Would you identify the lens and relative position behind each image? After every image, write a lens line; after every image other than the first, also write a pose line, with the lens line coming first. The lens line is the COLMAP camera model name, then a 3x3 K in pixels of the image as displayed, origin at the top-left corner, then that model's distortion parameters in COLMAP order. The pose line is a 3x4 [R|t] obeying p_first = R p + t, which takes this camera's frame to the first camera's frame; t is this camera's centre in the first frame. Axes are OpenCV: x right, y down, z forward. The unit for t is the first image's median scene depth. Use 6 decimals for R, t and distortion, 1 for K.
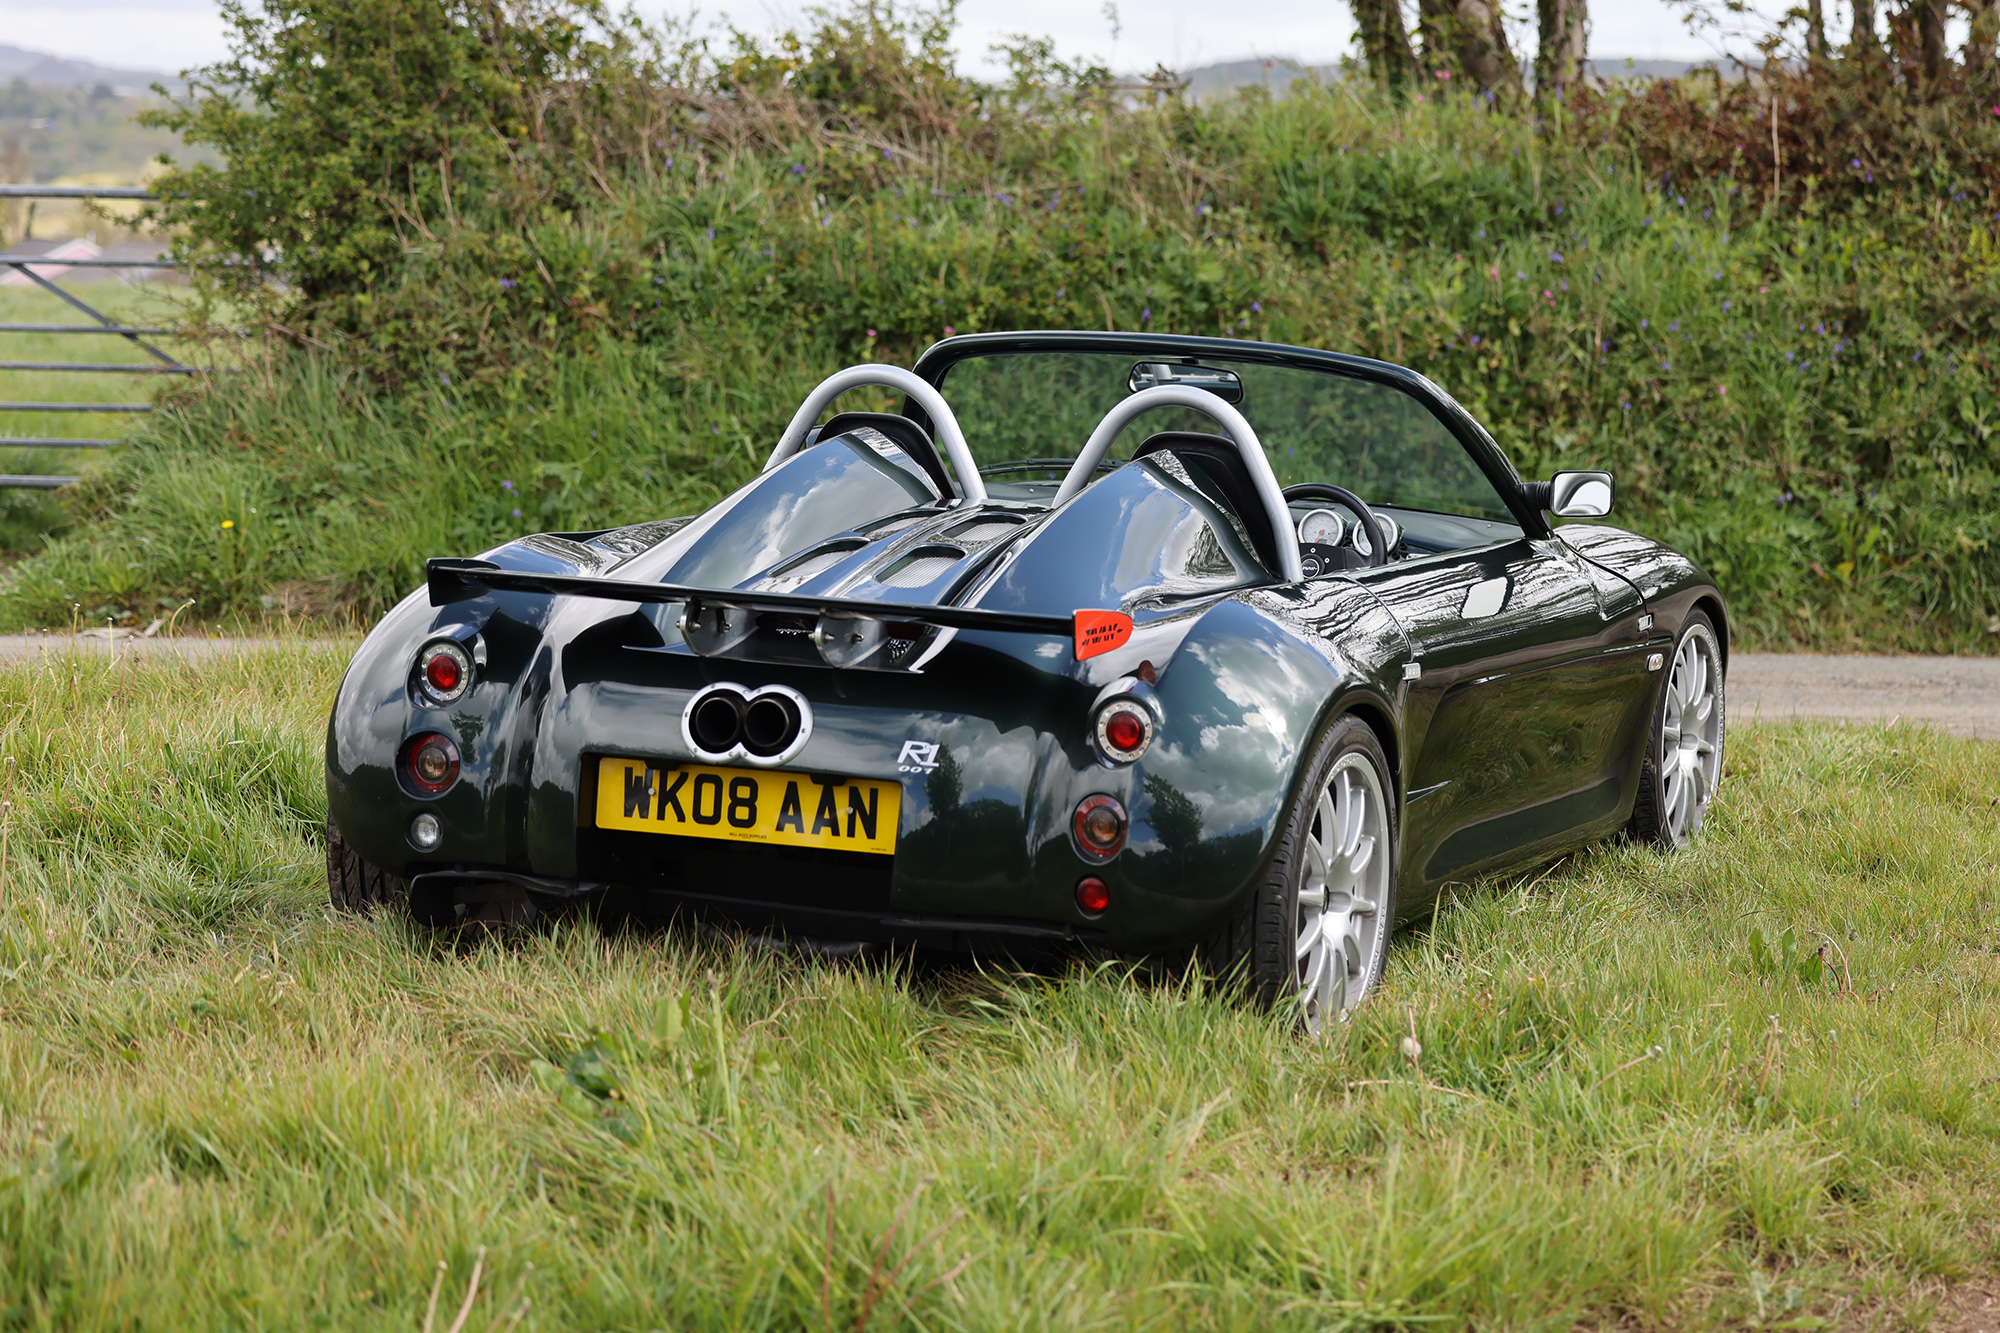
lens RADIAL K [[4127.7, 0, 1000.0], [0, 4127.7, 666.5], [0, 0, 1]] dist [-0.066361, -0.387114]
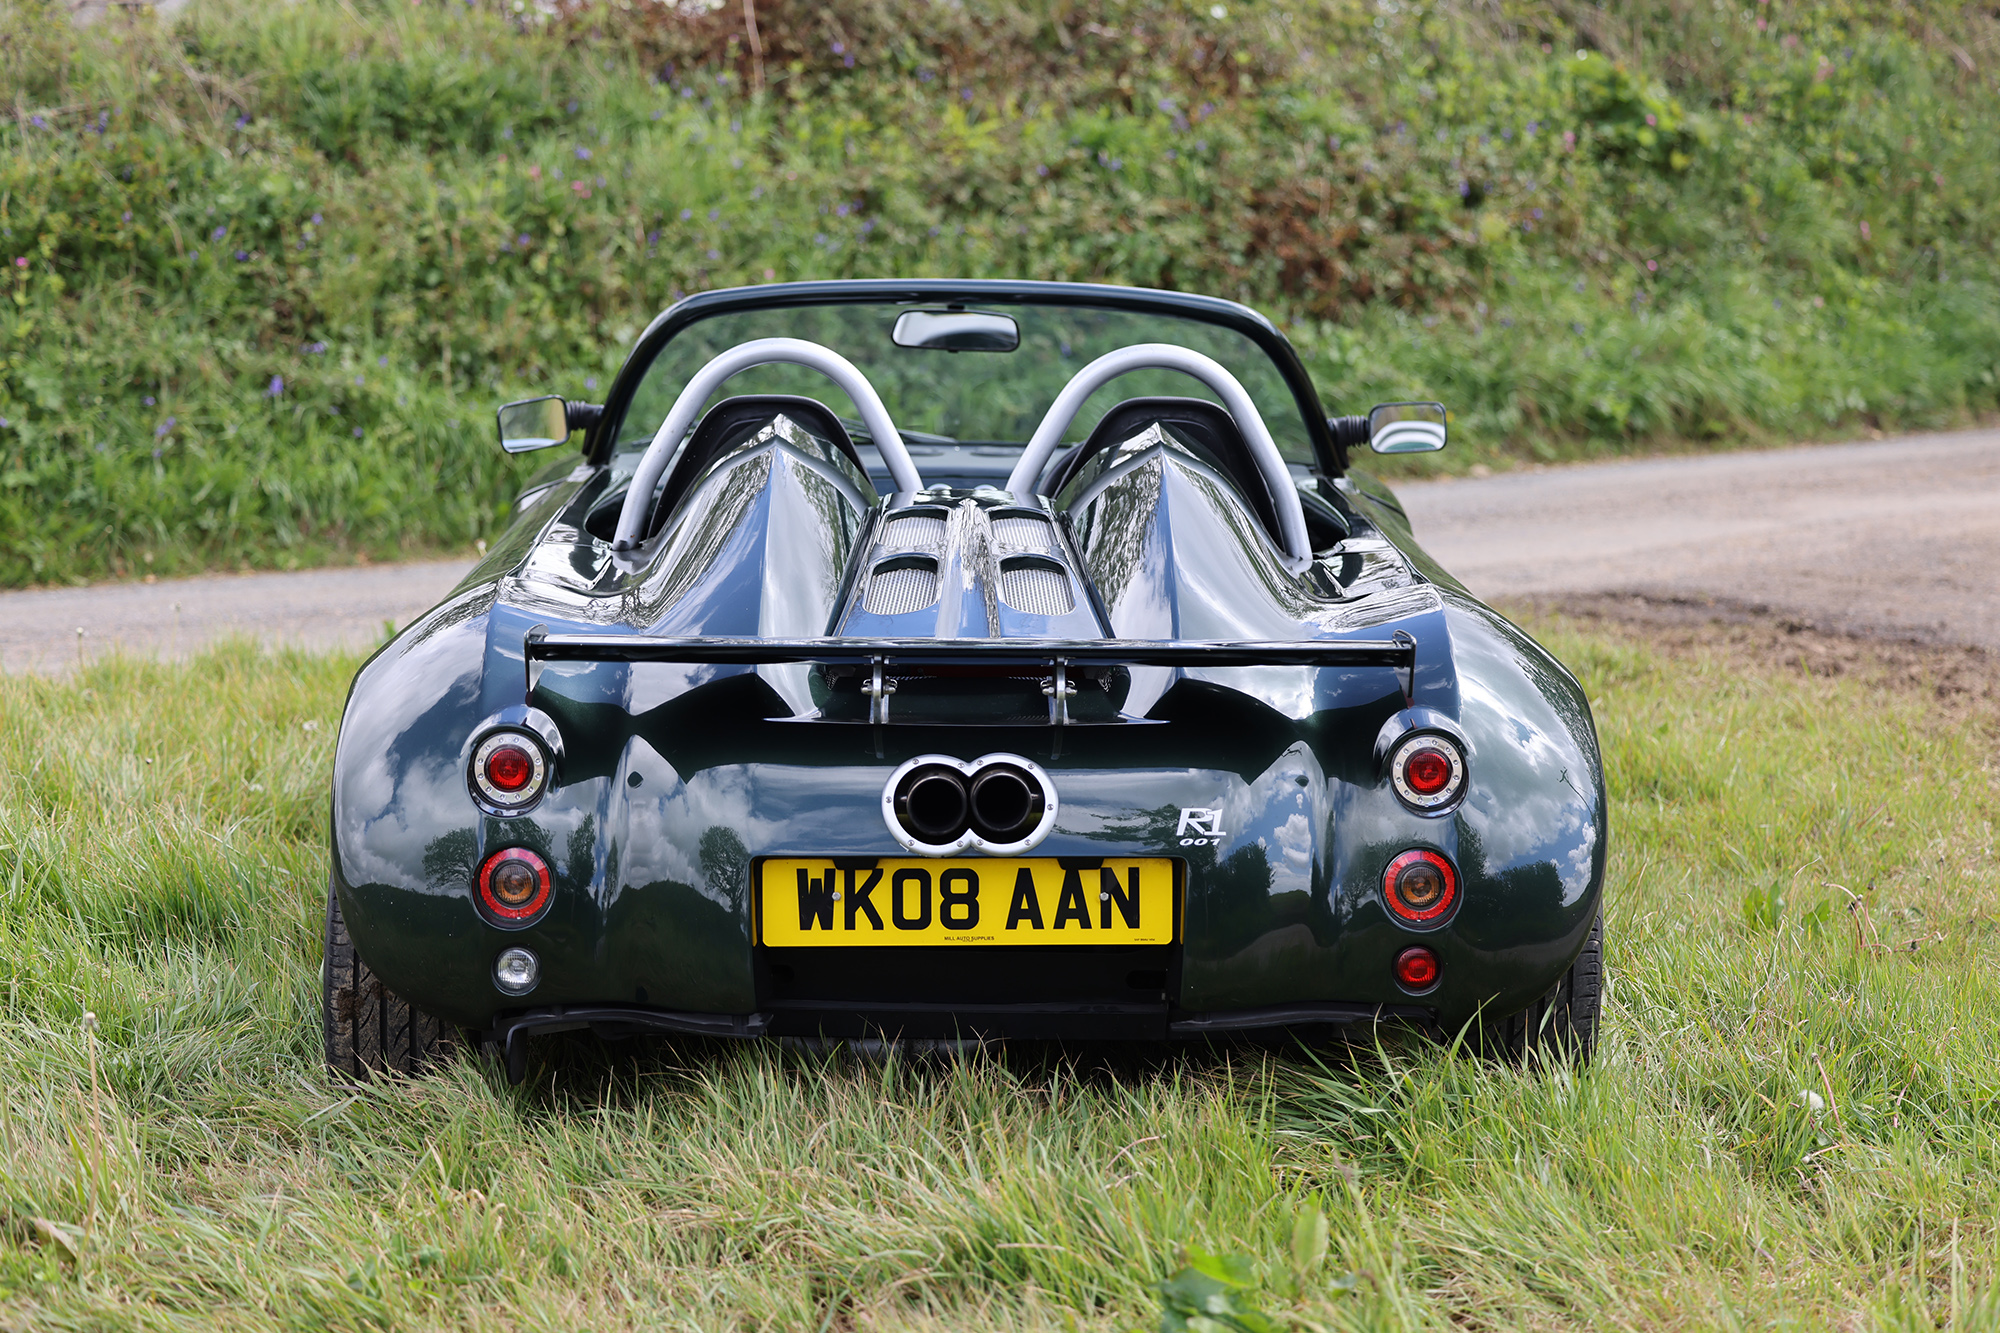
lens RADIAL K [[3767.7, 0, 1000.0], [0, 3767.7, 666.5], [0, 0, 1]] dist [-0.036833, -0.227137]
pose [[0.938434, -0.089872, 0.333563, -0.296555], [0.076144, 0.995632, 0.054033, -0.052102], [-0.336962, -0.025308, 0.941178, 0.292431]]
